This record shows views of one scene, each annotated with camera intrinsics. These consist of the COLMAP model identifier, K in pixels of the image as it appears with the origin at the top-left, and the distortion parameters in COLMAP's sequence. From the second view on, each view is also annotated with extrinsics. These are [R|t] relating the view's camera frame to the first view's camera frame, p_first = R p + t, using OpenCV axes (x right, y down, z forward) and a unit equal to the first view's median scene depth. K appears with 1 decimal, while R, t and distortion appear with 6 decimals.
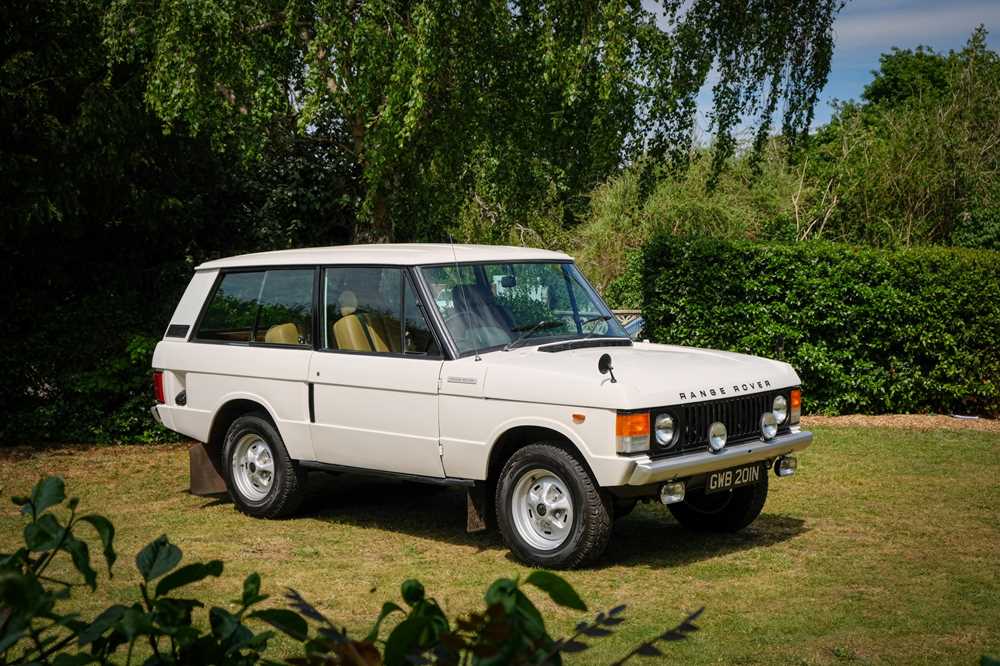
lens RADIAL K [[1490.7, 0, 537.3], [0, 1490.7, 333.8], [0, 0, 1]] dist [-0.037298, 0.559297]
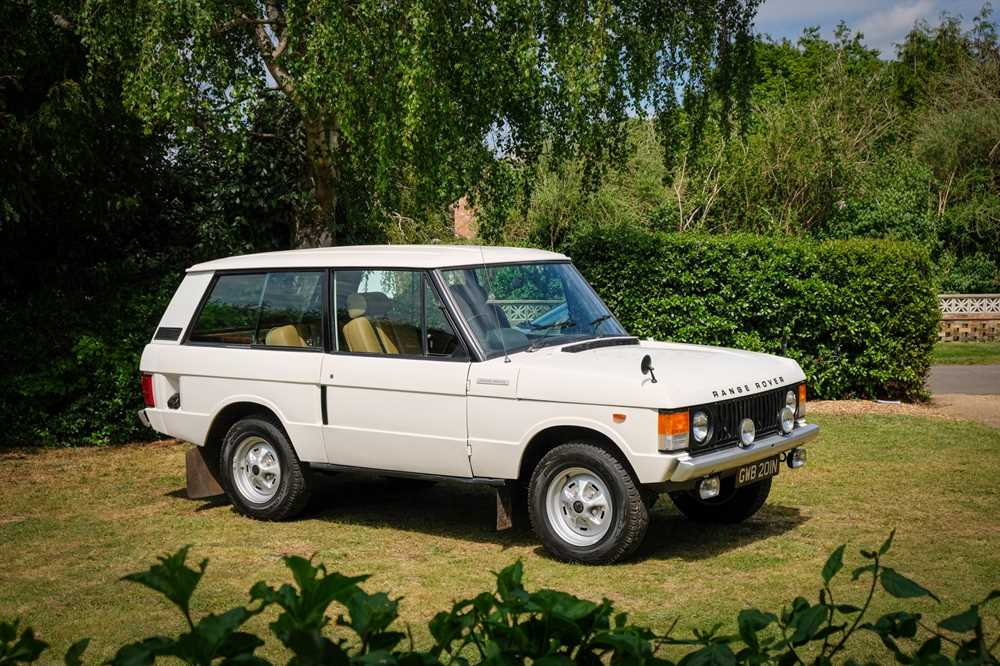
lens RADIAL K [[1490.7, 0, 537.3], [0, 1490.7, 333.8], [0, 0, 1]] dist [-0.037298, 0.559297]
pose [[0.993456, -0.013064, 0.113463, -0.121560], [0.011791, 0.999860, 0.011883, -0.011961], [-0.113602, -0.010468, 0.993471, -0.013735]]
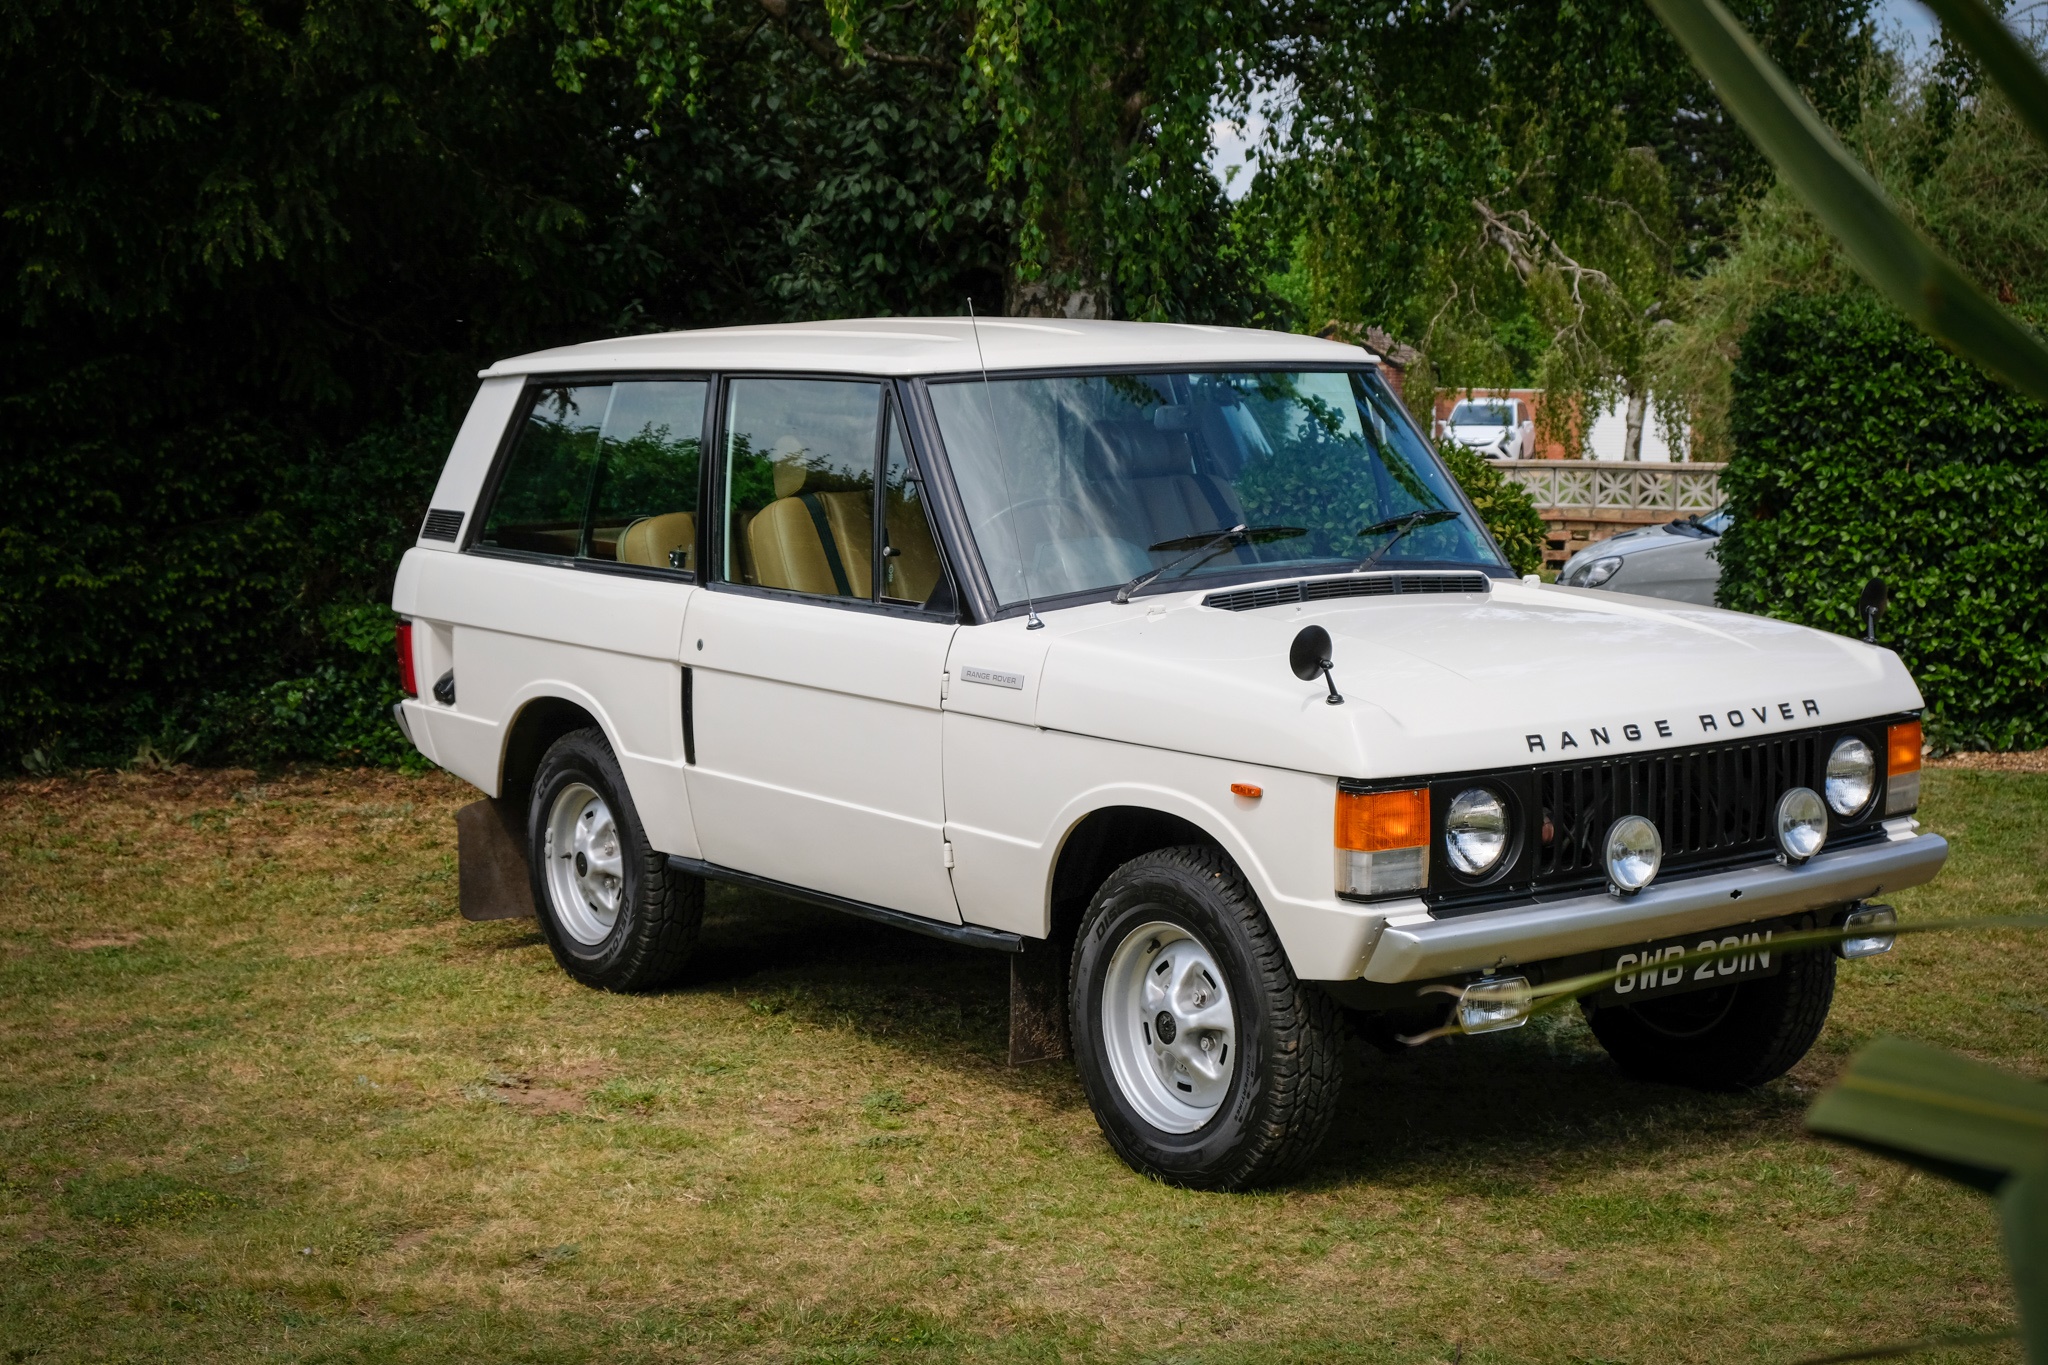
lens RADIAL K [[3207.8, 0, 1102.1], [0, 3207.8, 693.0], [0, 0, 1]] dist [-0.004557, 0.073904]
pose [[0.981709, 0.027086, -0.188451, 0.120486], [-0.015334, 0.997862, 0.063539, -0.016470], [0.189769, -0.059487, 0.980025, 0.172319]]
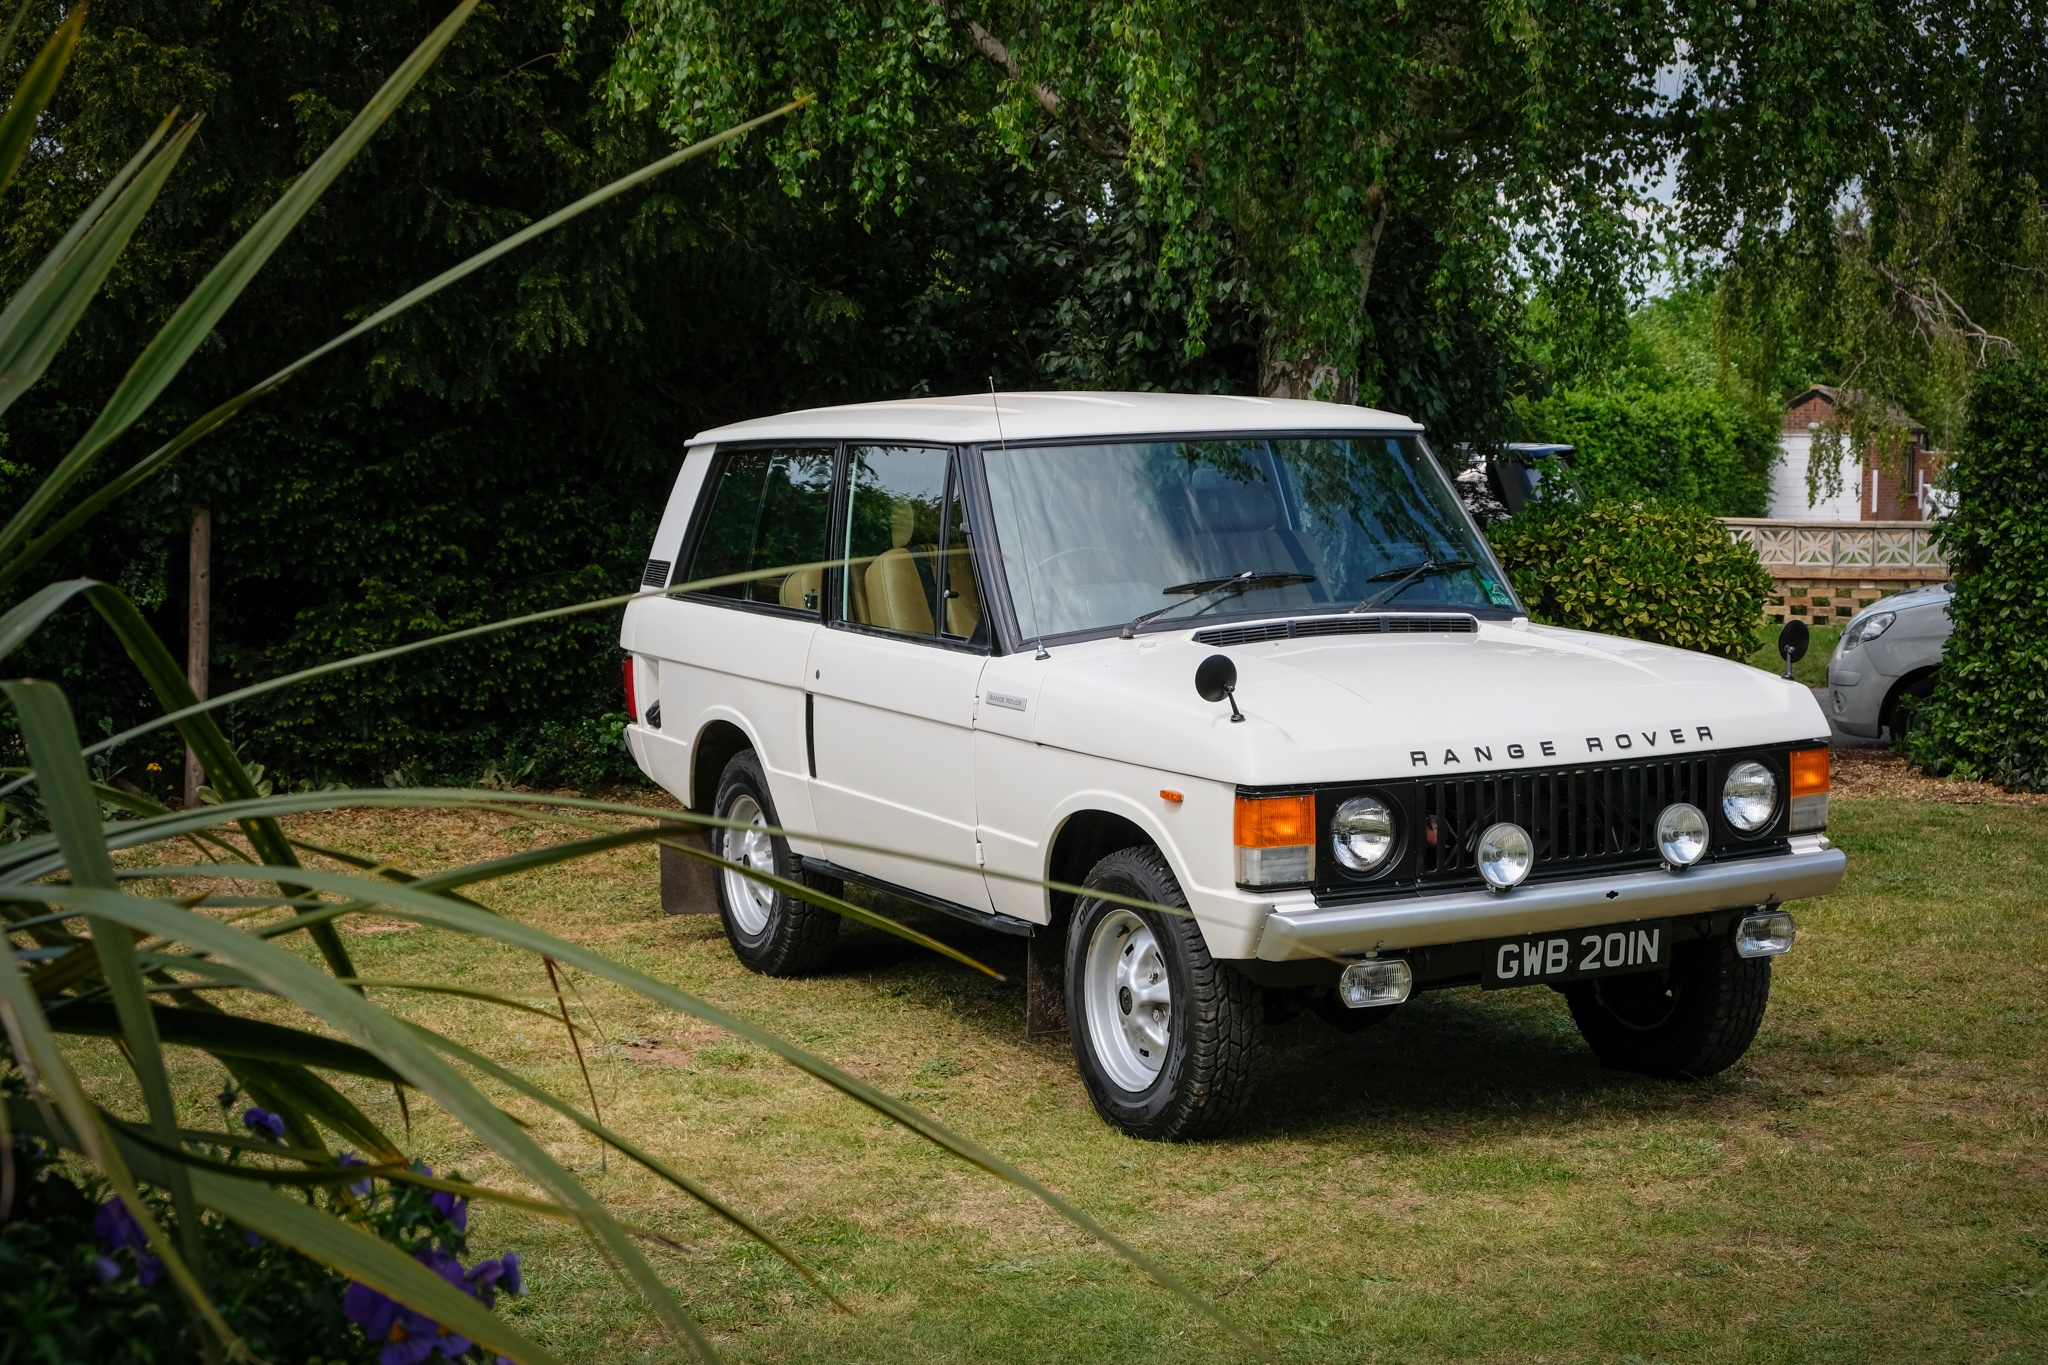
lens RADIAL K [[3137.7, 0, 1105.6], [0, 3137.7, 719.7], [0, 0, 1]] dist [-0.017387, 0.161015]
pose [[0.935501, 0.035137, -0.351572, 0.279866], [-0.016557, 0.998309, 0.055716, -0.015092], [0.352935, -0.046301, 0.934502, 0.111371]]
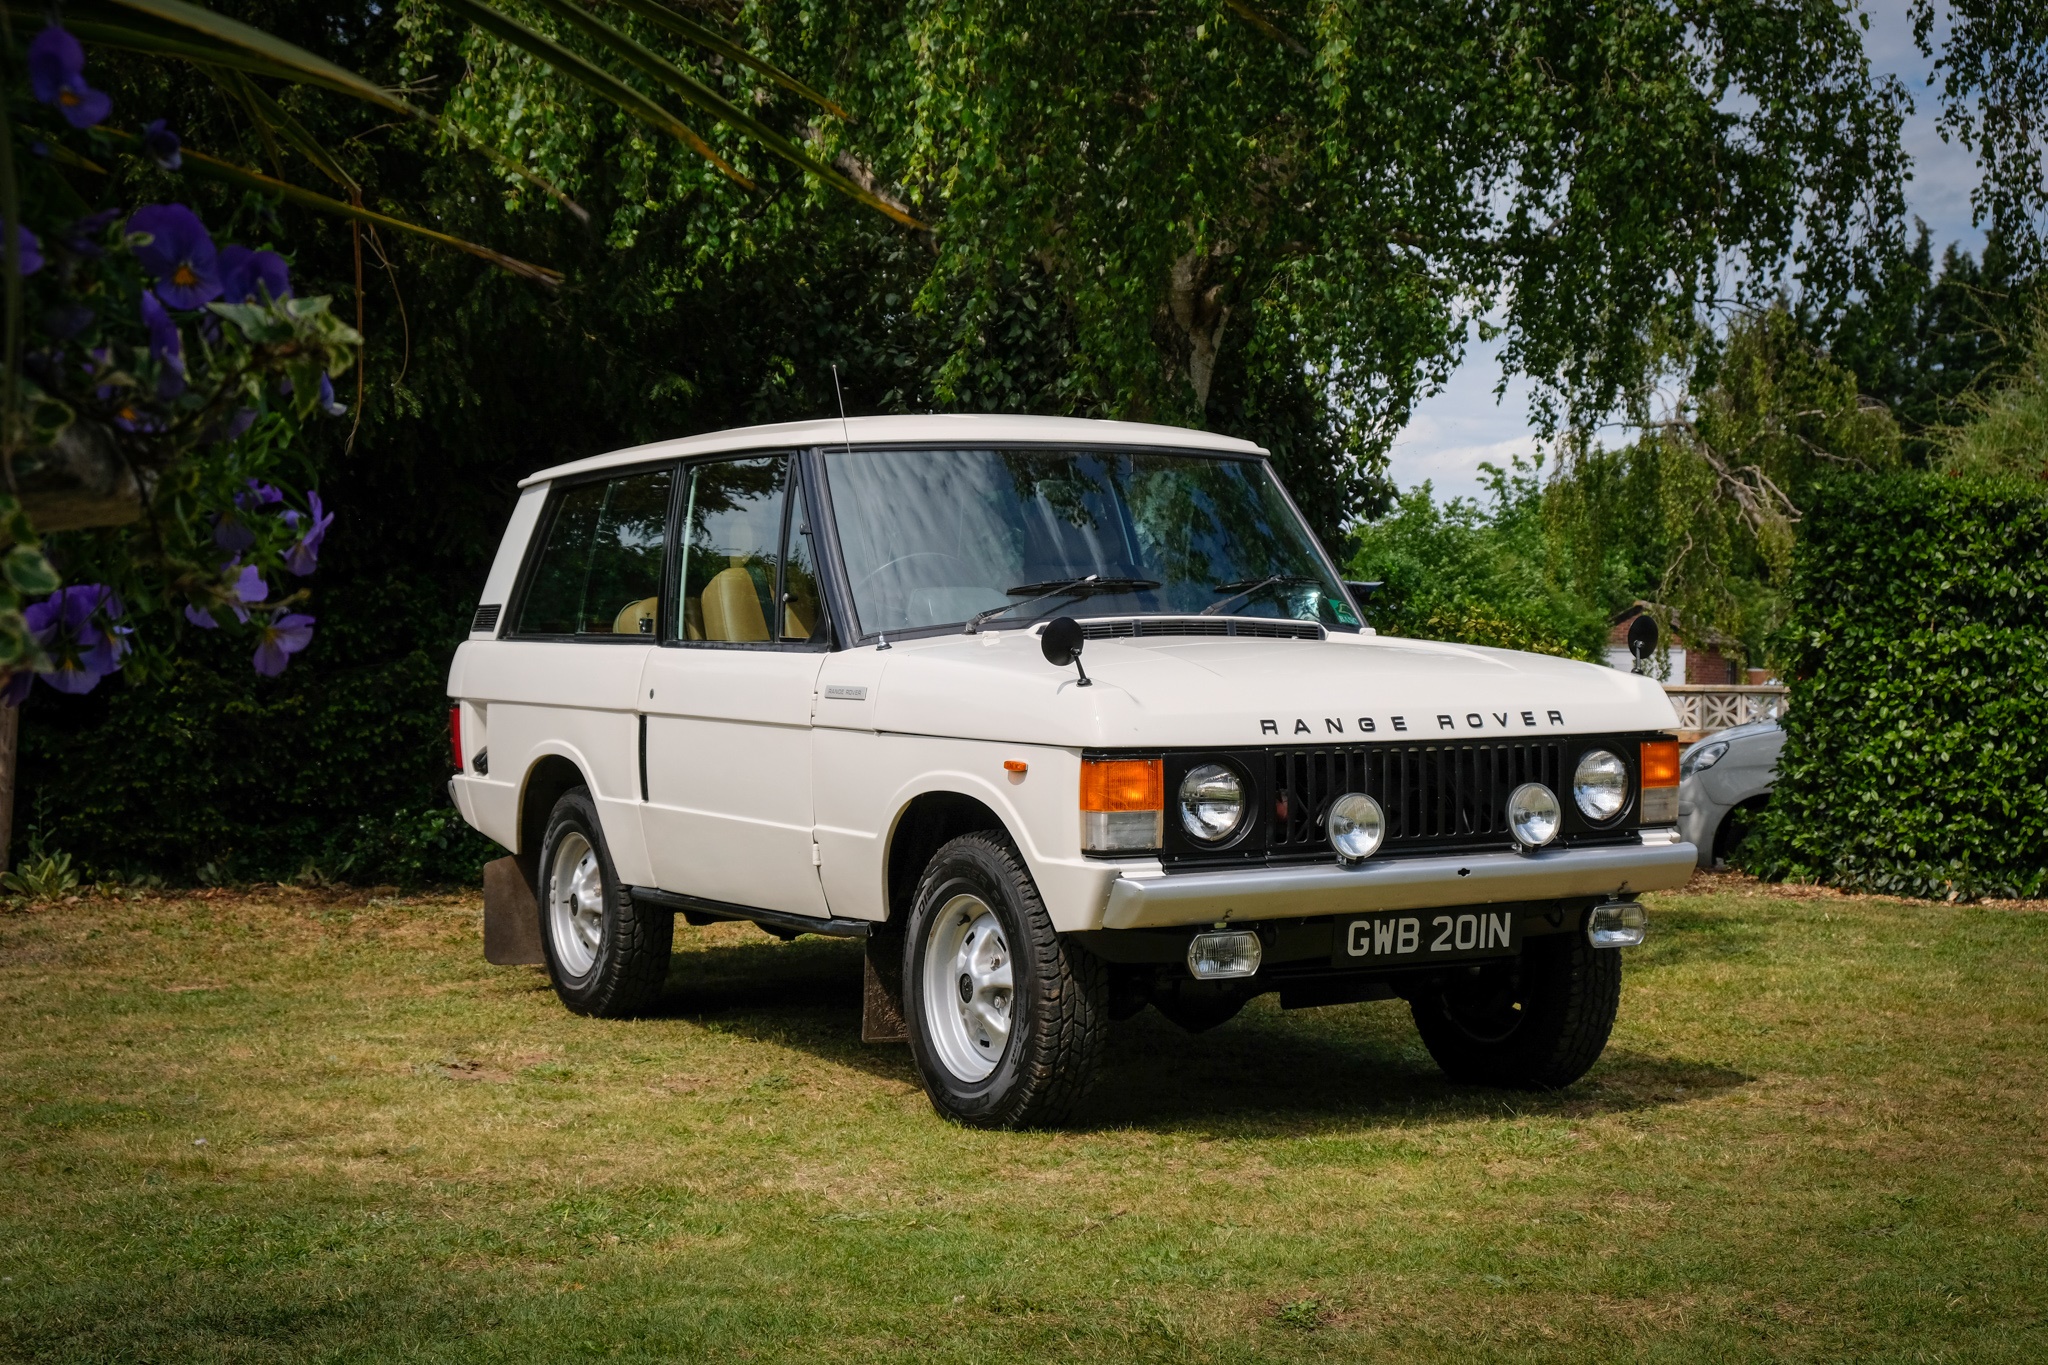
lens RADIAL K [[3137.7, 0, 1105.6], [0, 3137.7, 719.7], [0, 0, 1]] dist [-0.017387, 0.161015]
pose [[0.953208, 0.018821, -0.301727, 0.272055], [-0.026087, 0.999458, -0.020069, 0.049939], [0.301186, 0.027001, 0.953183, 0.125192]]
